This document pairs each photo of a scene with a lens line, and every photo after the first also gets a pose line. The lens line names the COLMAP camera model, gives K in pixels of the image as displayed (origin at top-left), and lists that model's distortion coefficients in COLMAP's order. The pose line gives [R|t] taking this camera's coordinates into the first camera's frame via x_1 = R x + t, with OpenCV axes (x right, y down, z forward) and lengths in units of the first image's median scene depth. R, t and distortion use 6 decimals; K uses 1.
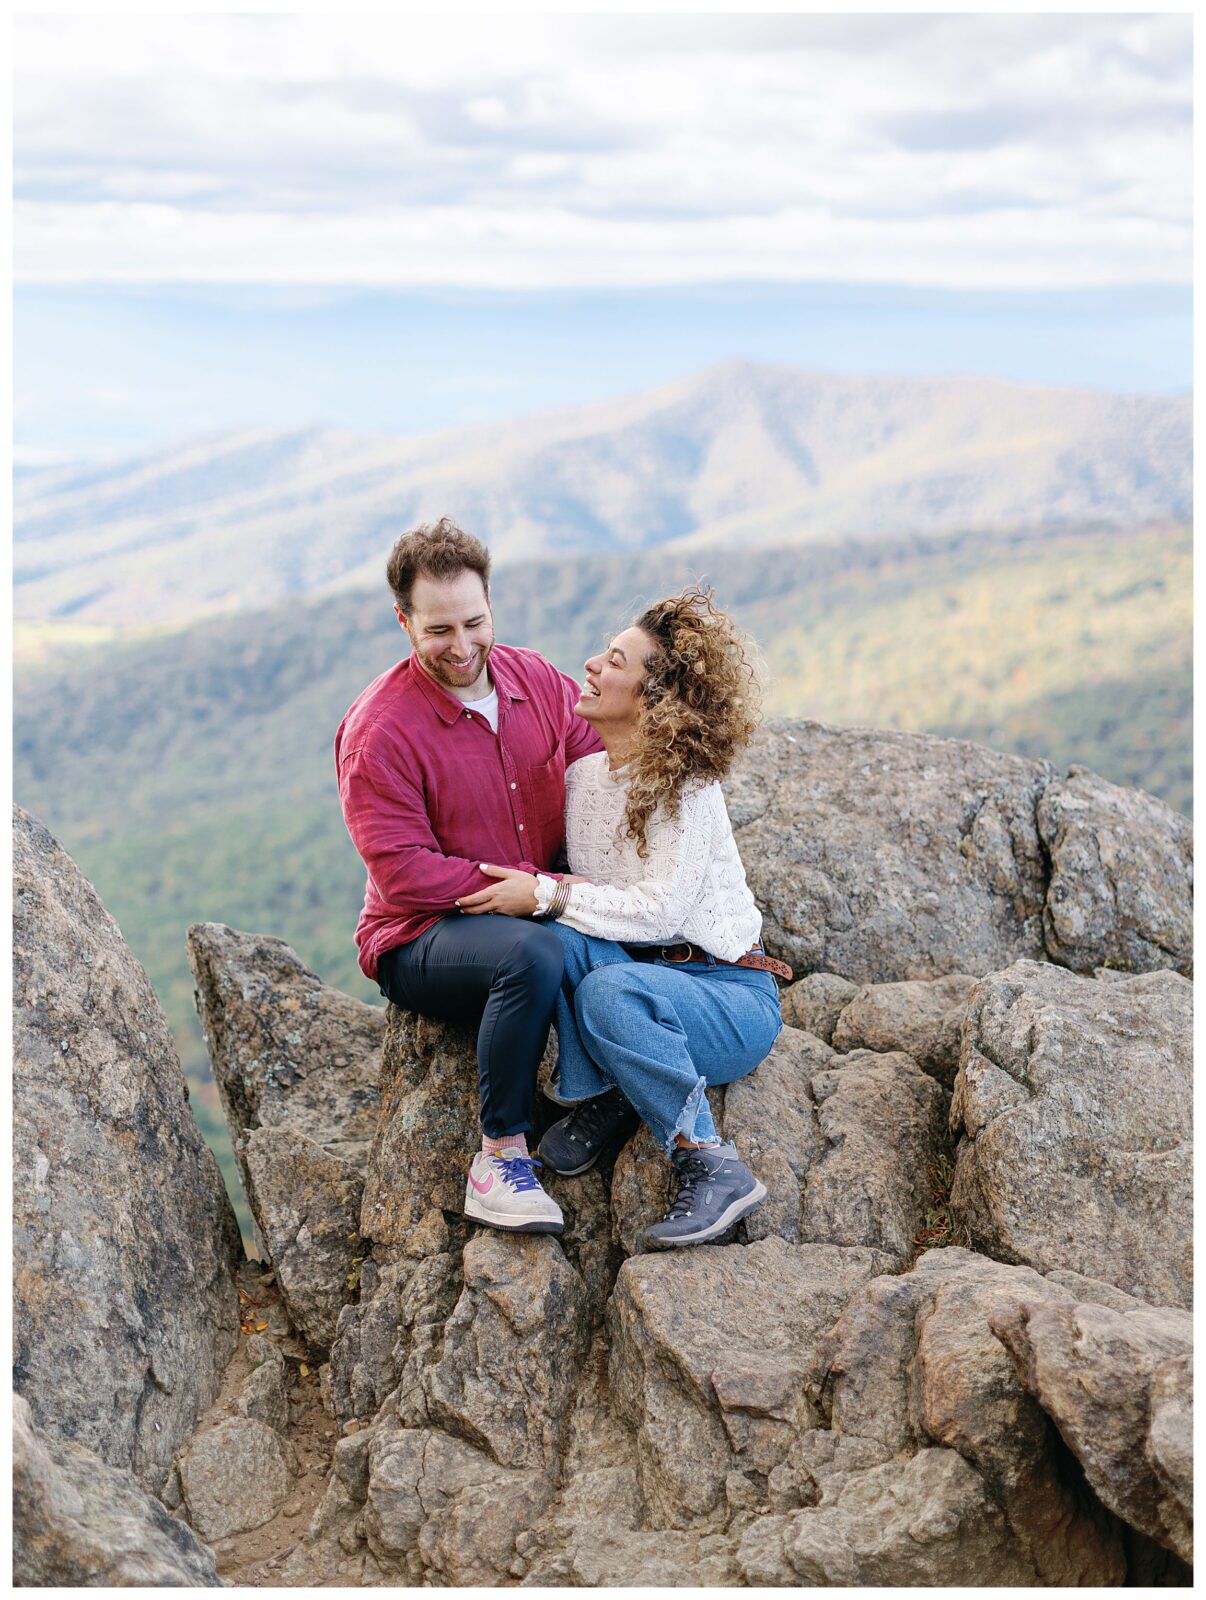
lens RADIAL K [[2602.0, 0, 603.0], [0, 2602.0, 800.0], [0, 0, 1]] dist [0.007892, 0.035532]
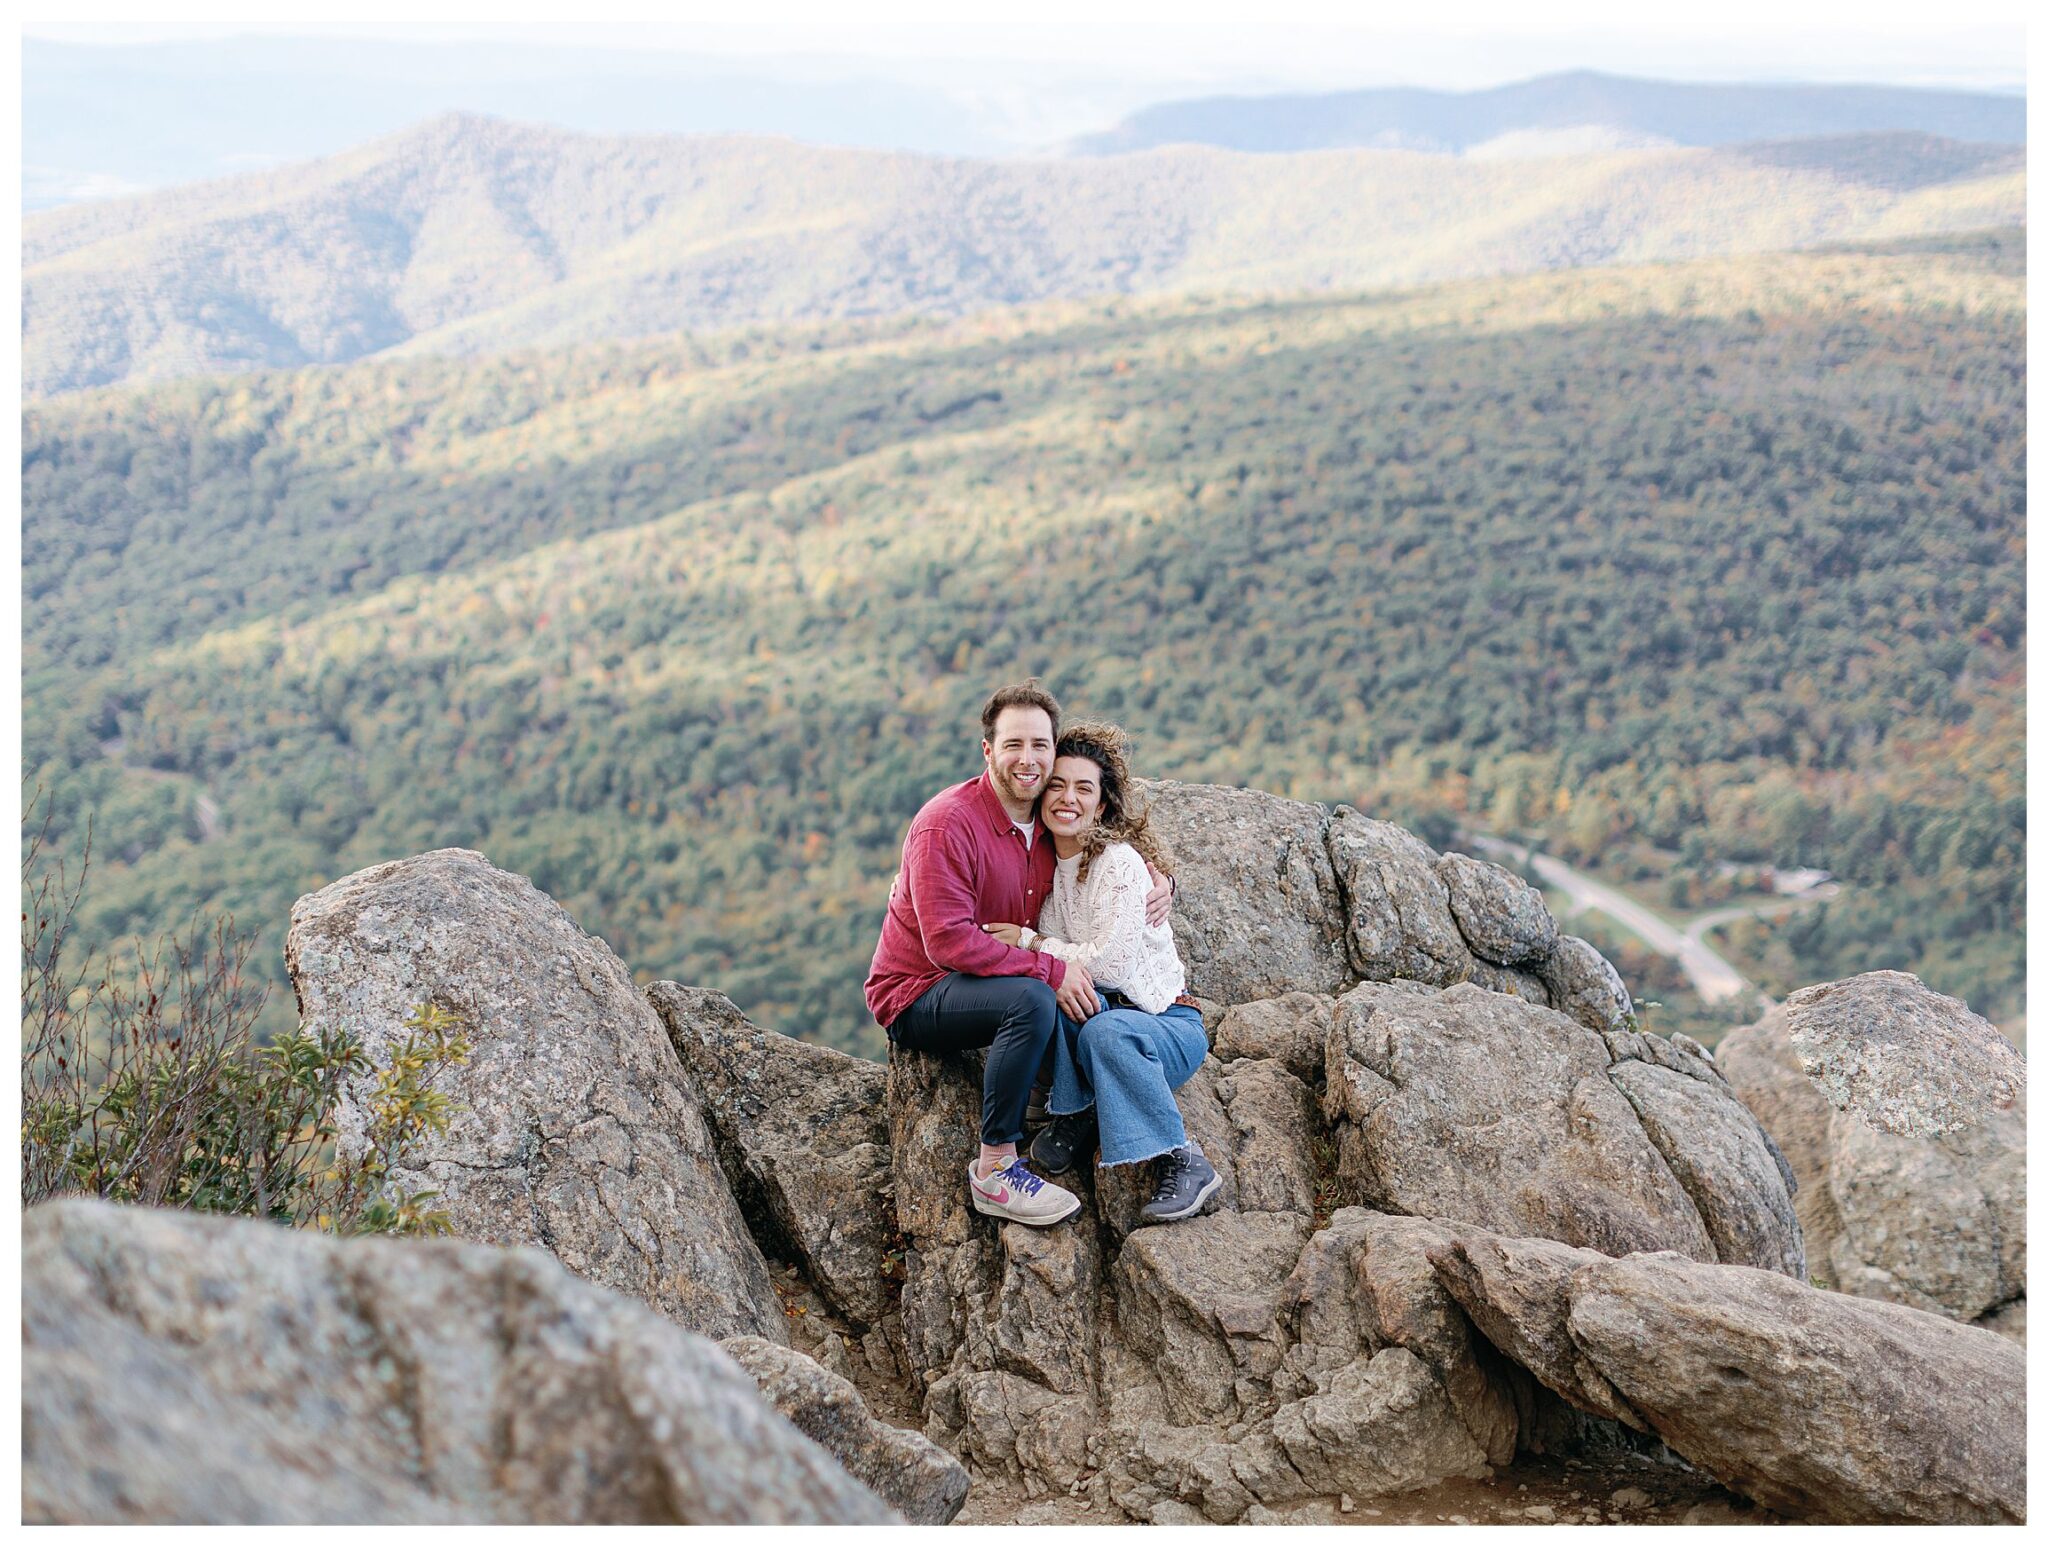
lens RADIAL K [[3312.0, 0, 1029.9], [0, 3312.0, 806.1], [0, 0, 1]] dist [0.035064, -0.005029]
pose [[0.975118, -0.044847, 0.217101, -0.382437], [0.036095, 0.998374, 0.044112, -0.112470], [-0.218726, -0.035178, 0.975152, -0.603628]]
